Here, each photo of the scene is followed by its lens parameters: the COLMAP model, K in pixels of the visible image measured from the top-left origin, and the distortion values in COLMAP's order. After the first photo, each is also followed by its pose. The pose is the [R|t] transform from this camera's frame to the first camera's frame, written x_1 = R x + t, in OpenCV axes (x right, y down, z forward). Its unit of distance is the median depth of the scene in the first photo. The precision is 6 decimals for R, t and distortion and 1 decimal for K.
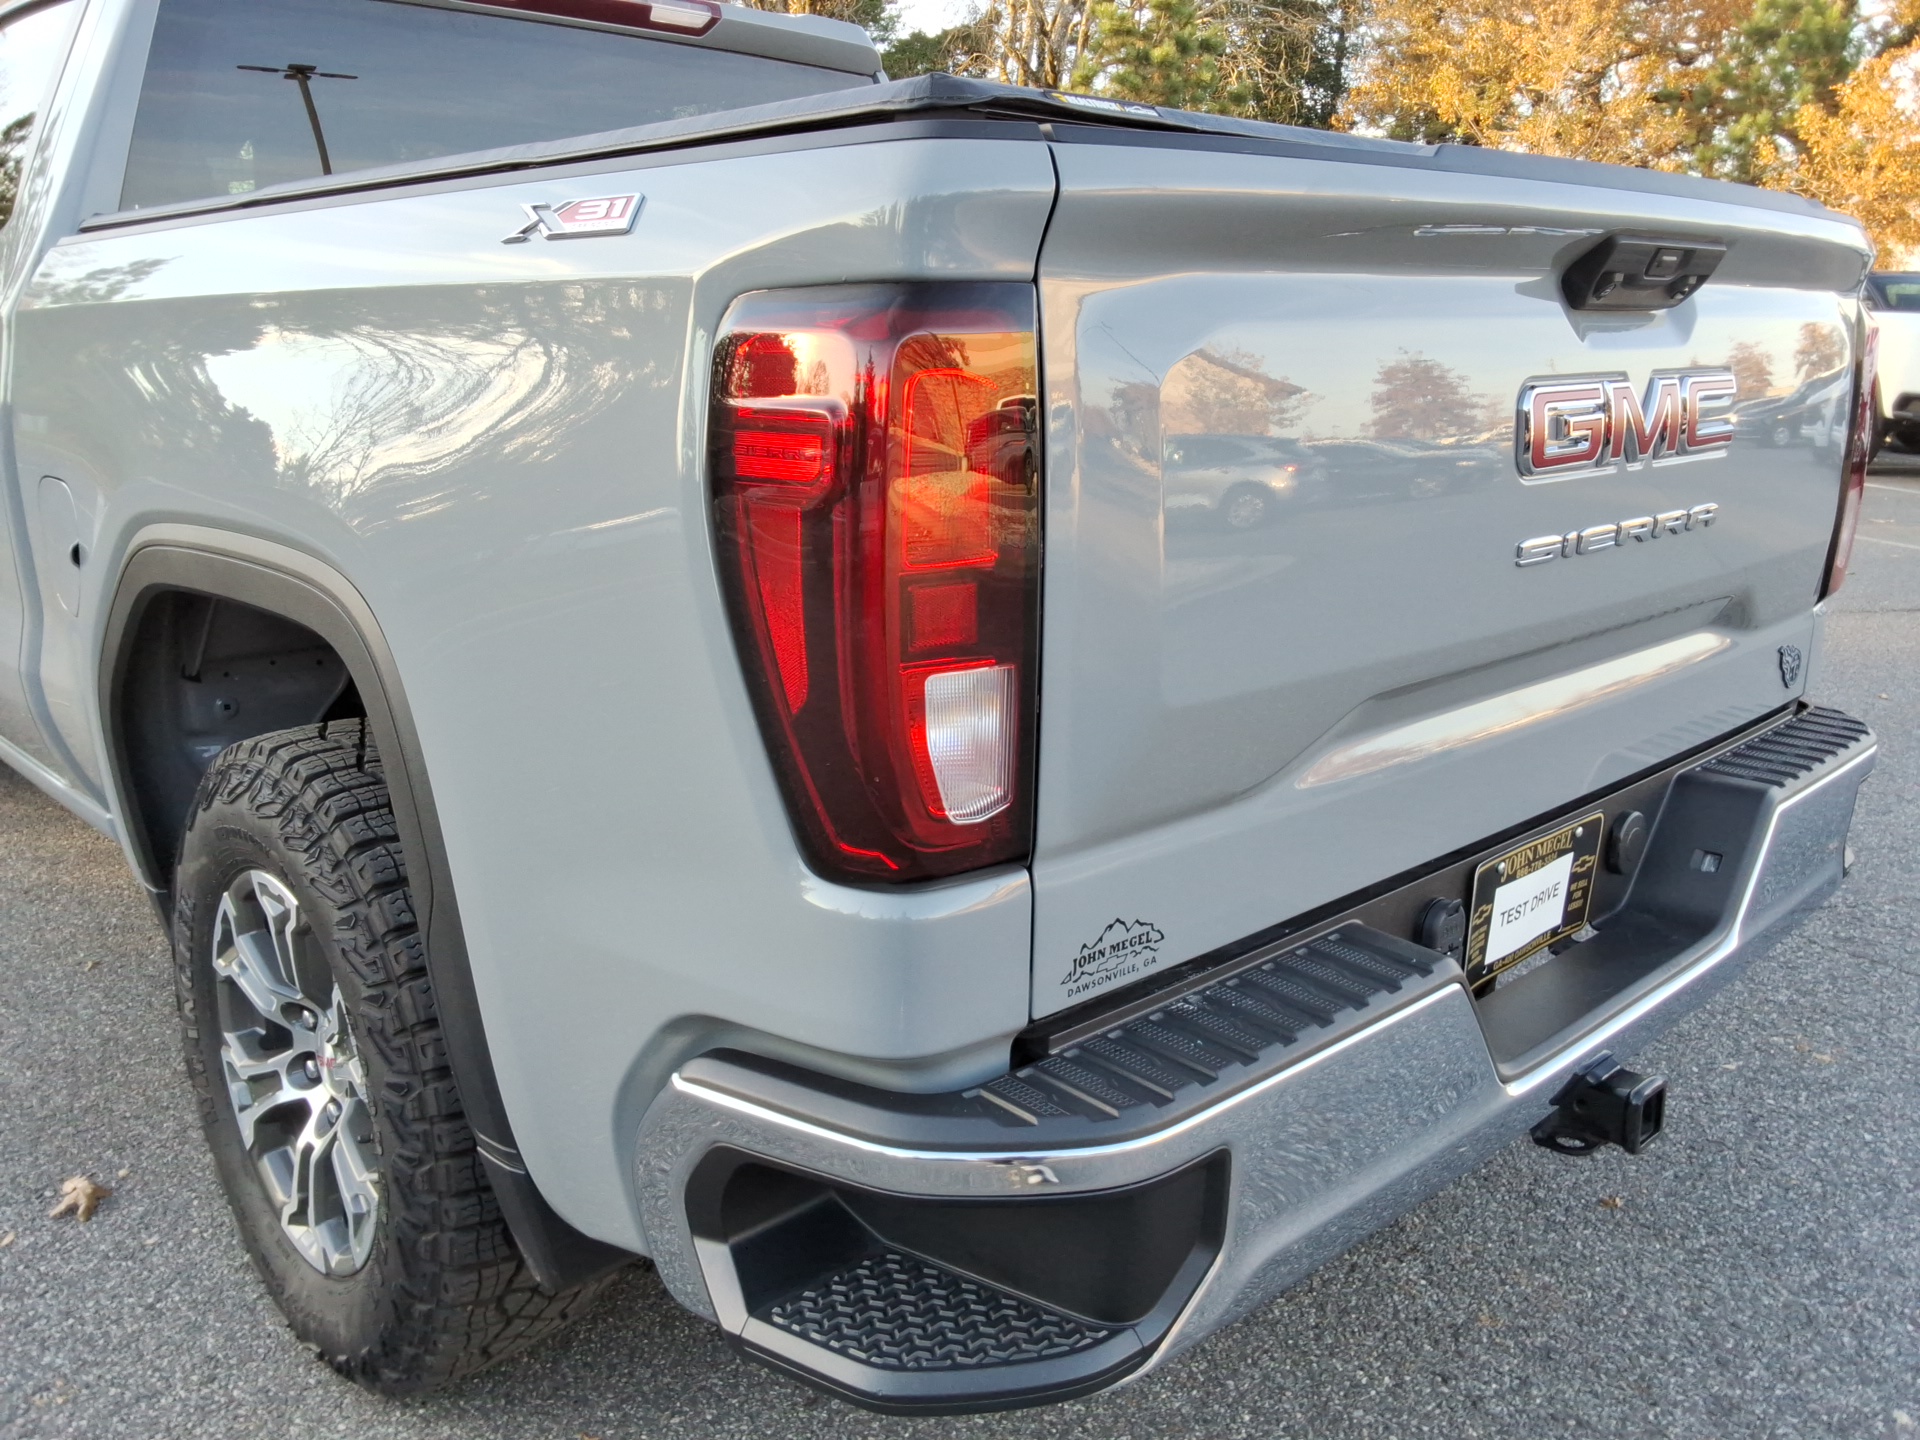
lens RADIAL K [[1550.2, 0, 989.5], [0, 1550.2, 697.6], [0, 0, 1]] dist [0.115444, -0.174352]
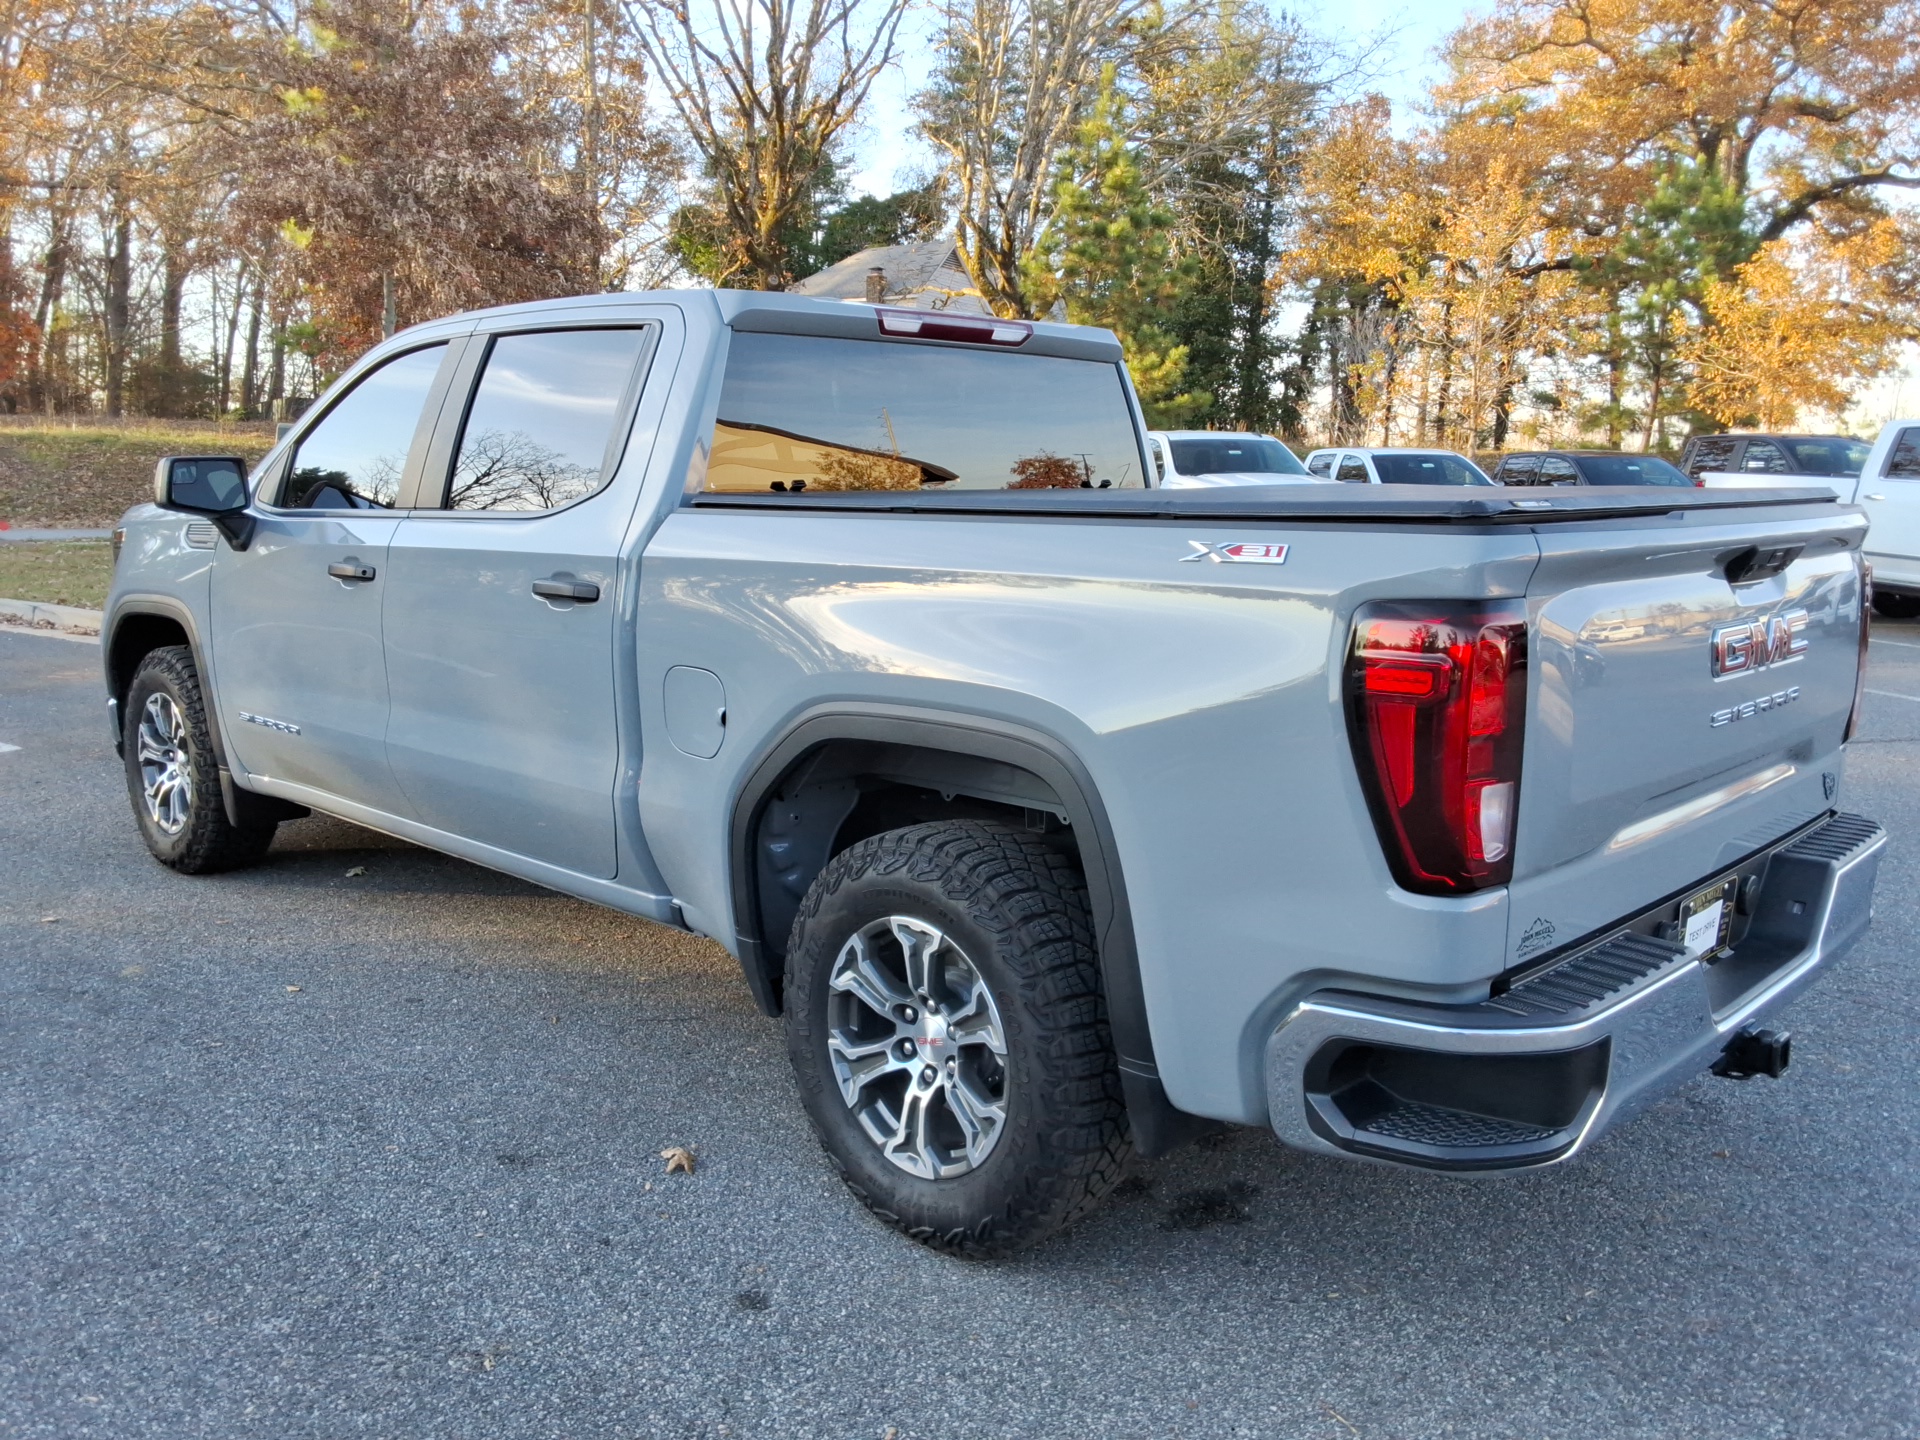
lens RADIAL K [[1550.2, 0, 970.0], [0, 1550.2, 695.4], [0, 0, 1]] dist [0.115444, -0.174352]
pose [[0.999363, -0.004116, 0.035439, -0.371151], [0.007110, 0.996374, -0.084784, 0.016796], [-0.034961, 0.084982, 0.995769, -0.493636]]
